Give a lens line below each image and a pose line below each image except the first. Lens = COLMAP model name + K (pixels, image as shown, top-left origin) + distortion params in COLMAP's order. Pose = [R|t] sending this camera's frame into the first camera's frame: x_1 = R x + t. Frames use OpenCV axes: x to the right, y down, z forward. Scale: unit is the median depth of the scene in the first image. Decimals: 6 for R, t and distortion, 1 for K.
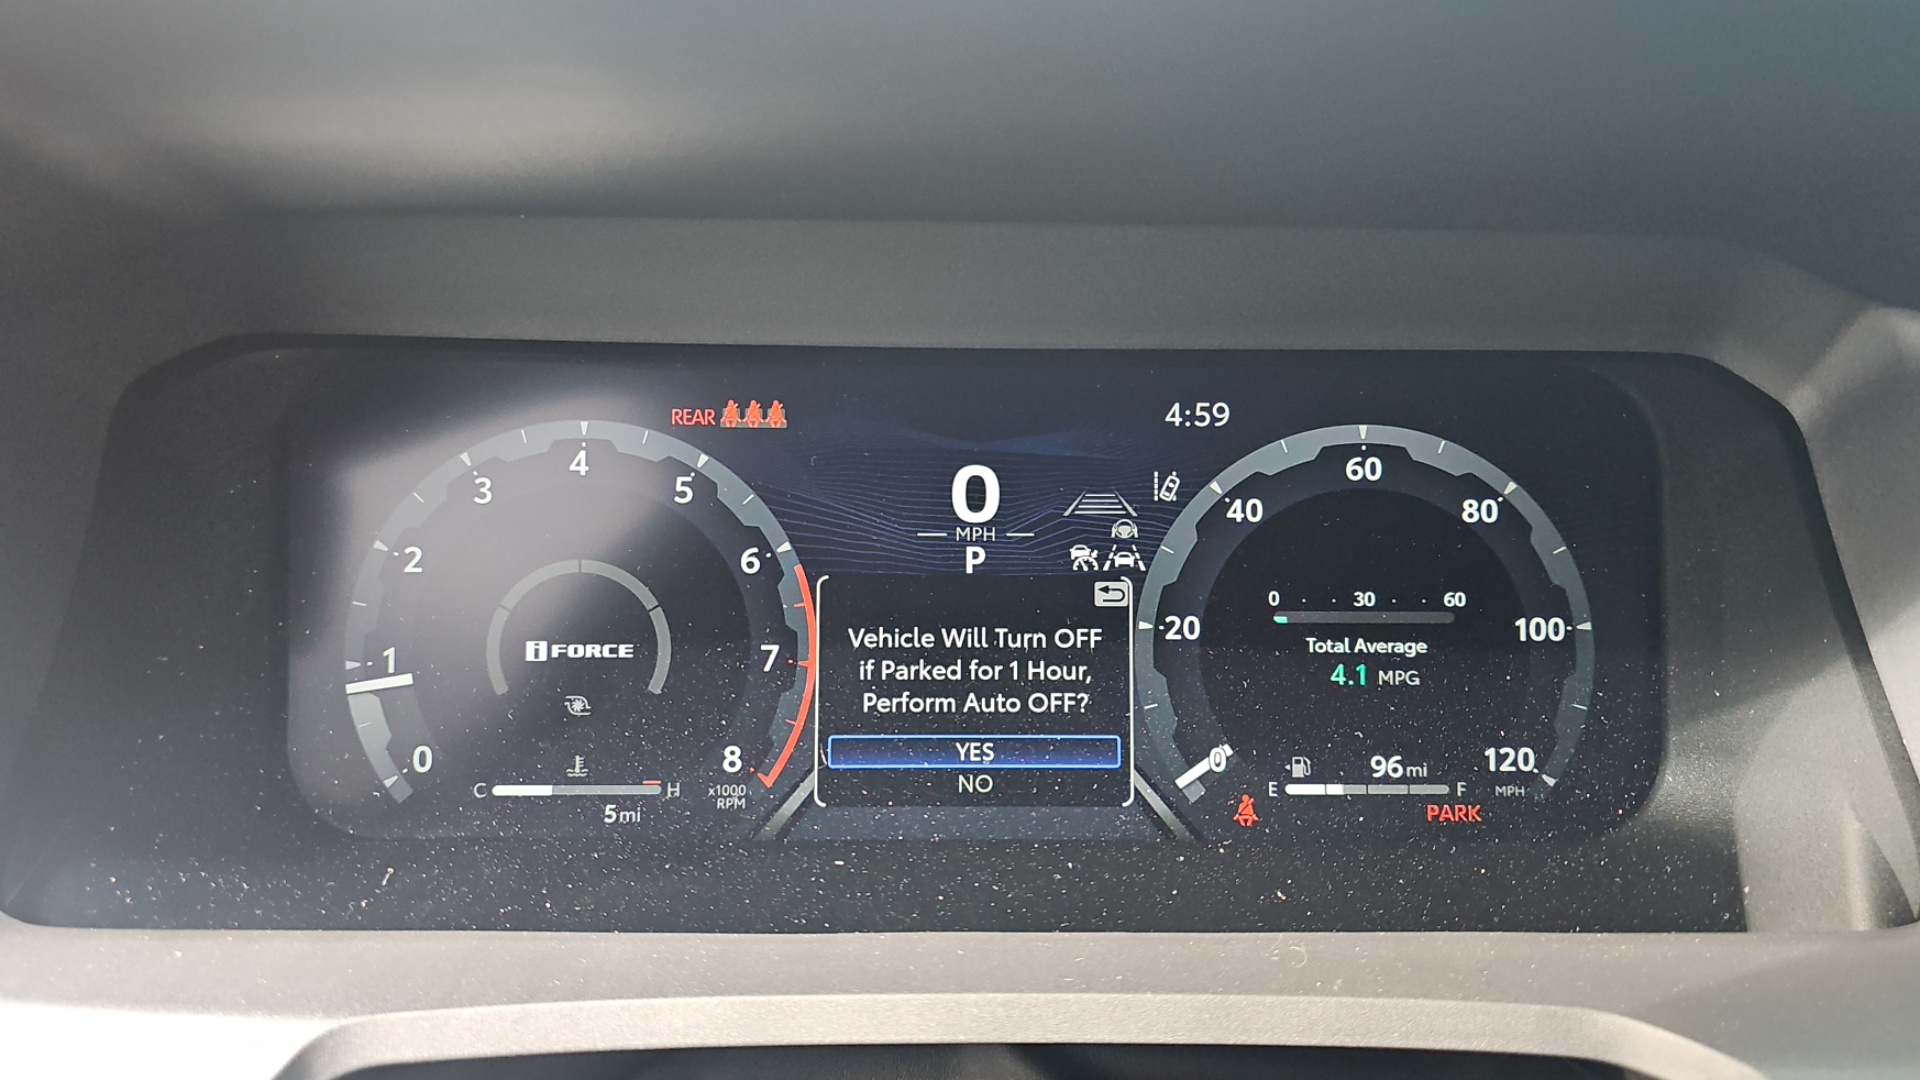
lens RADIAL K [[1402.7, 0, 966.2], [0, 1402.7, 545.4], [0, 0, 1]] dist [0.070975, -0.074350]
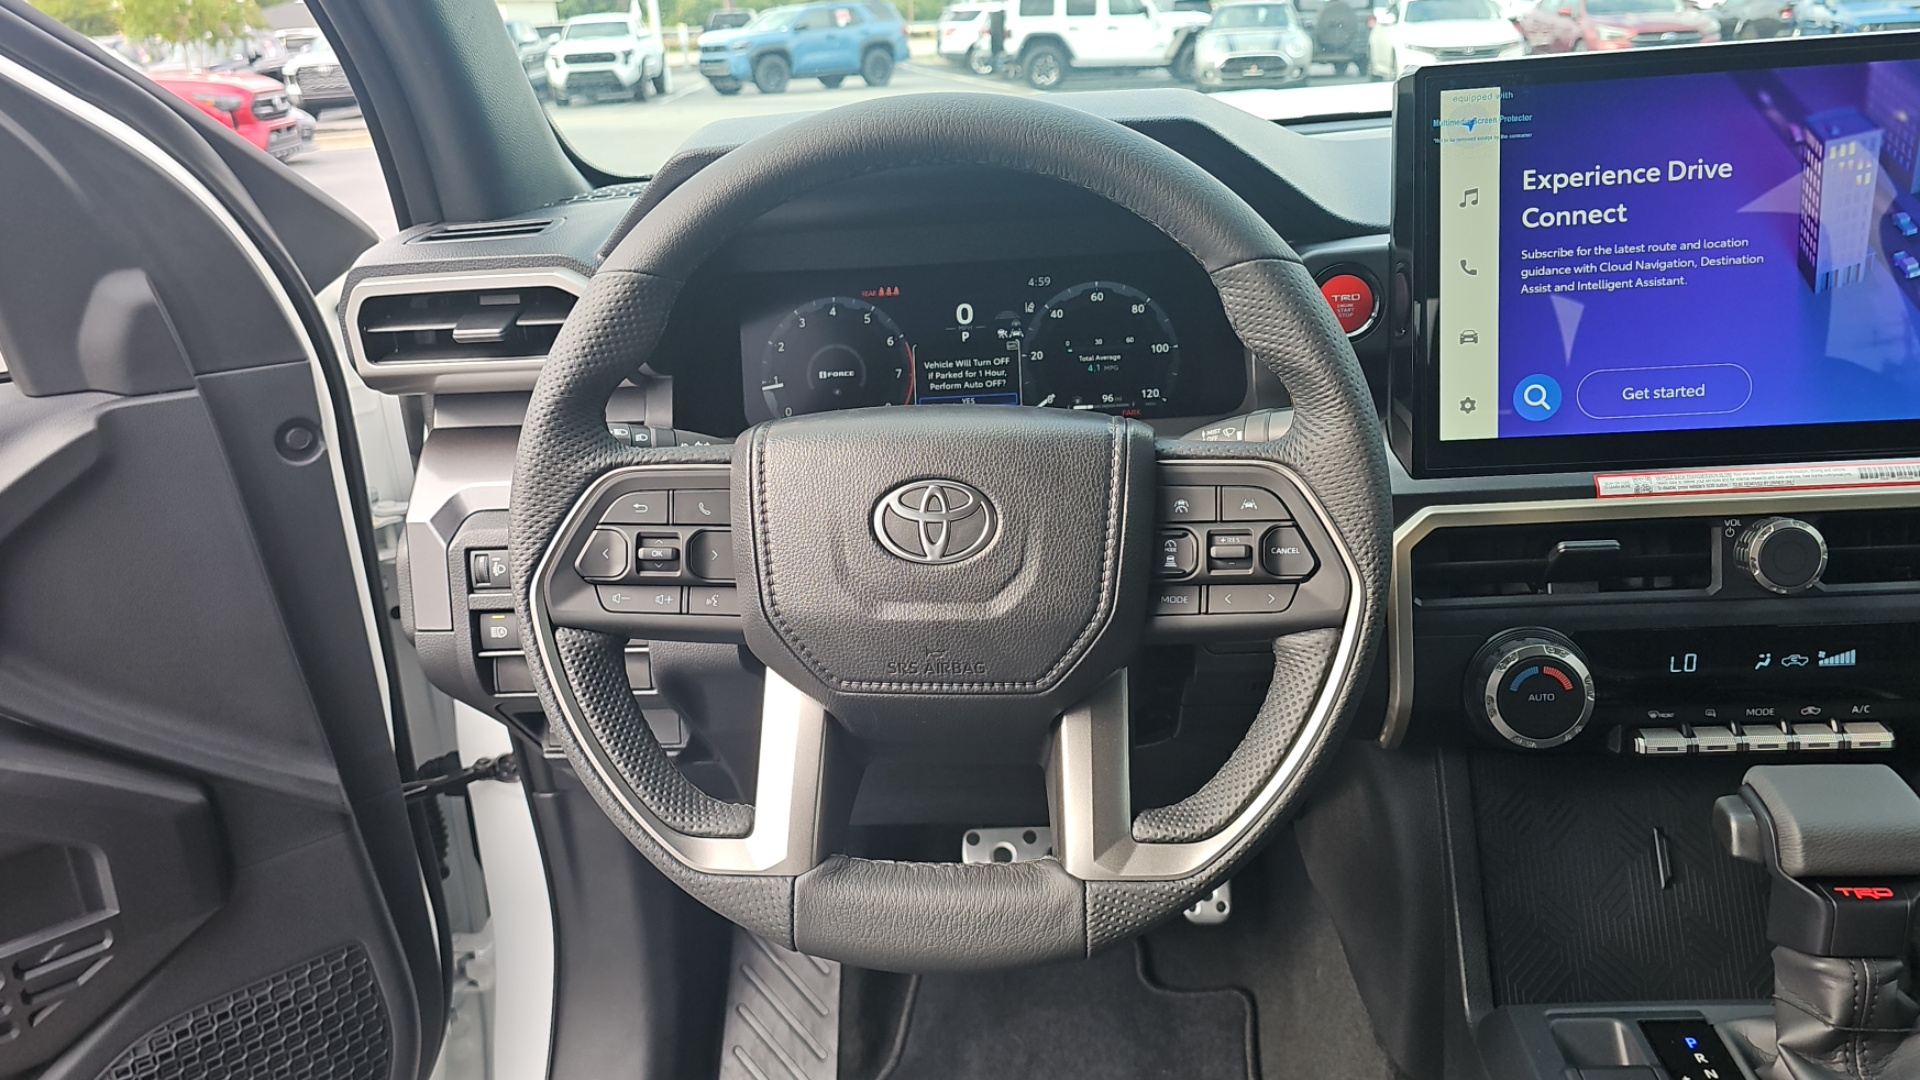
lens RADIAL K [[1402.7, 0, 968.3], [0, 1402.7, 533.6], [0, 0, 1]] dist [0.070975, -0.074350]
pose [[0.992389, -0.046324, -0.114095, 0.329581], [0.052085, 0.997486, 0.048040, 0.281871], [0.111583, -0.053617, 0.992308, -1.948039]]
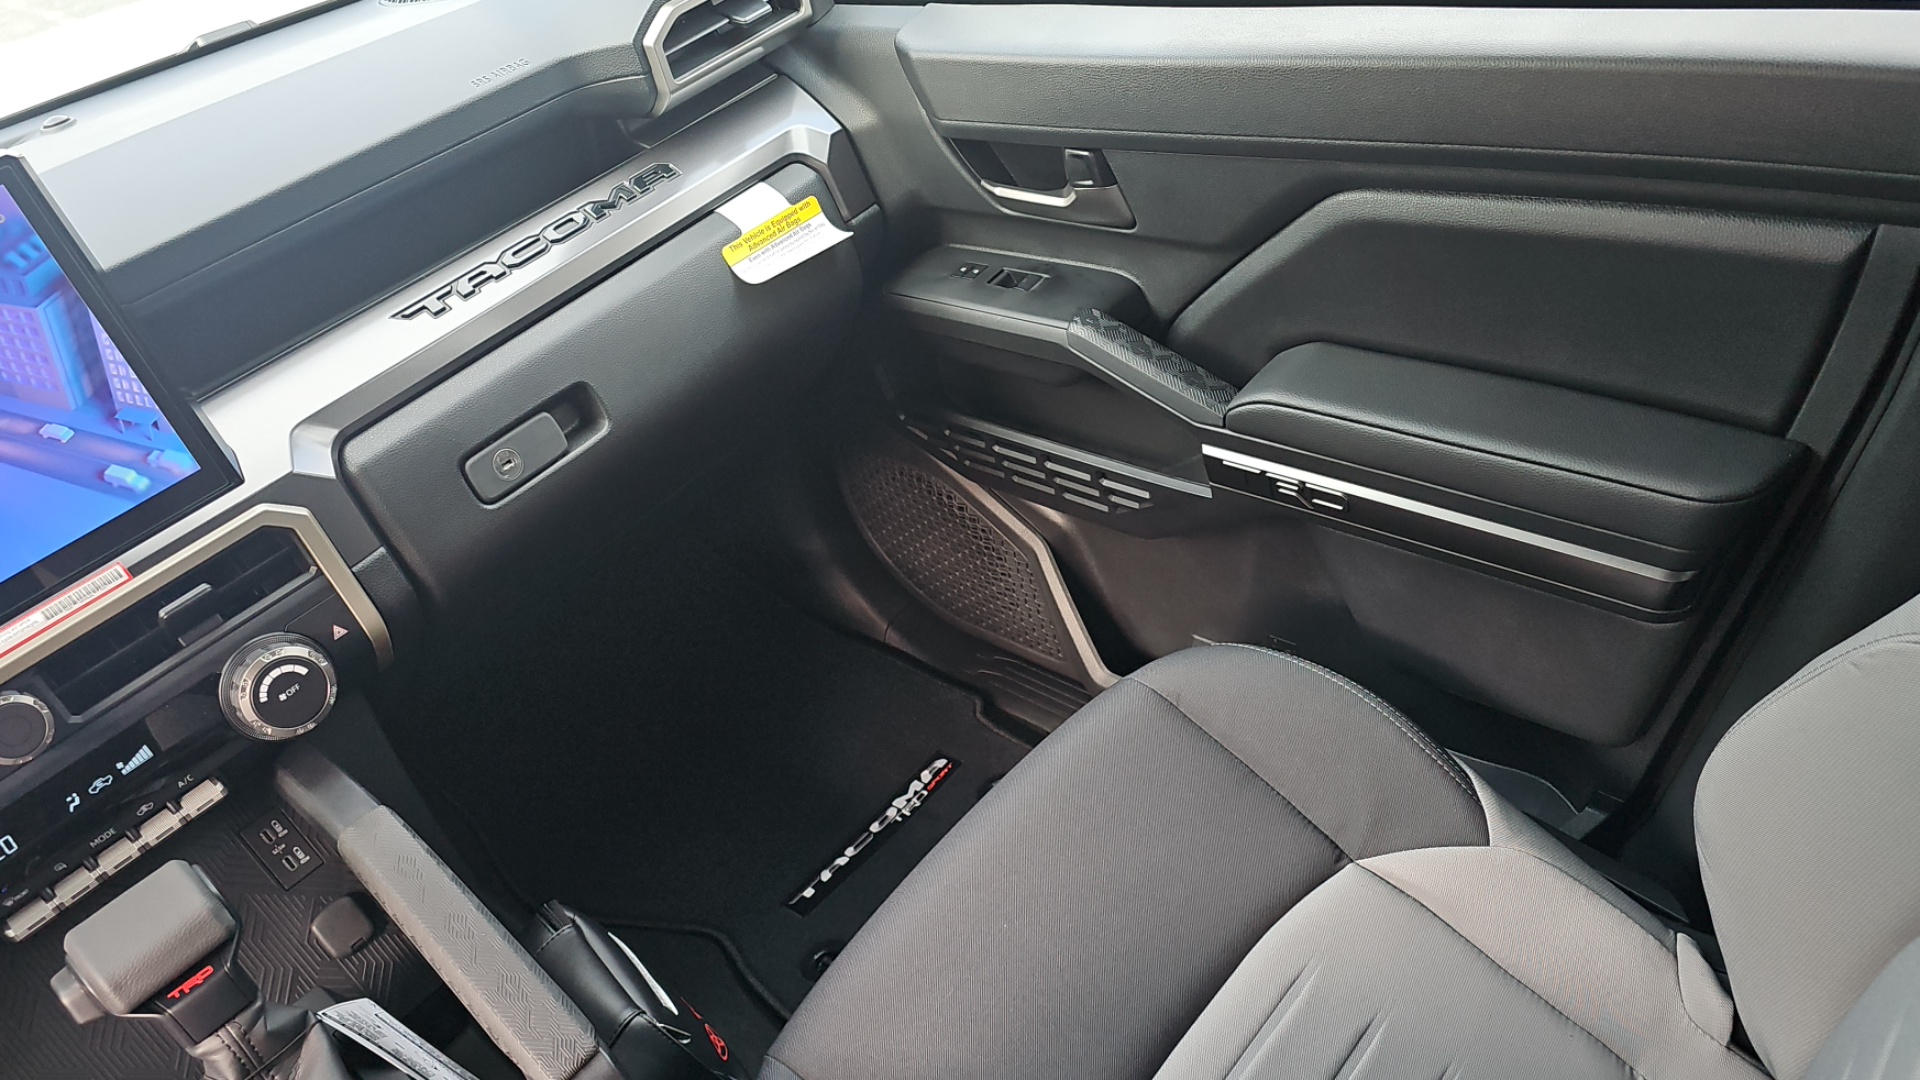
lens RADIAL K [[1402.7, 0, 946.2], [0, 1402.7, 539.4], [0, 0, 1]] dist [0.070975, -0.074350]
pose [[0.674610, -0.559386, 0.481651, 1.480625], [0.421158, 0.827540, 0.371218, -0.011490], [-0.606240, -0.047576, 0.793857, -2.431656]]
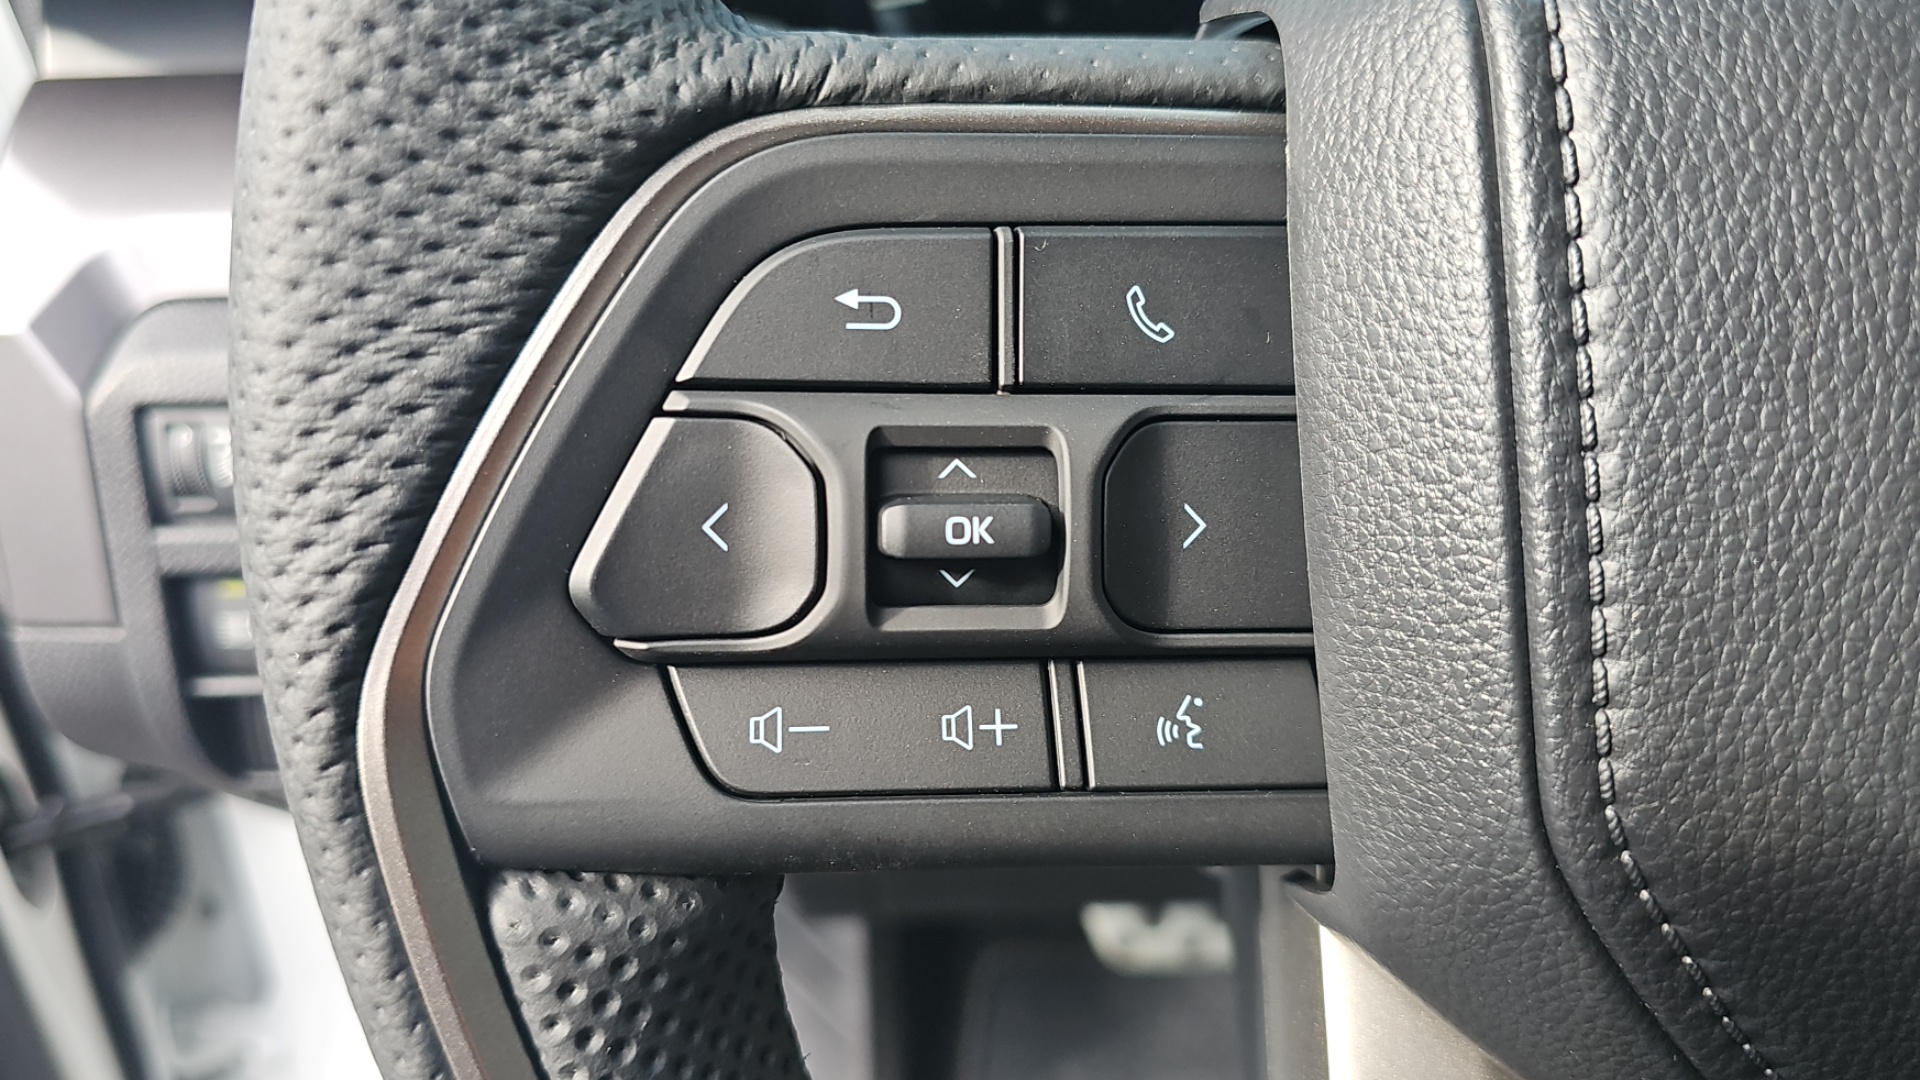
lens RADIAL K [[1402.7, 0, 944.5], [0, 1402.7, 546.7], [0, 0, 1]] dist [0.070975, -0.074350]
pose [[0.999588, -0.028675, -0.001043, -0.372928], [0.028298, 0.979153, 0.201141, 0.303595], [-0.004747, -0.201088, 0.979562, -0.369614]]
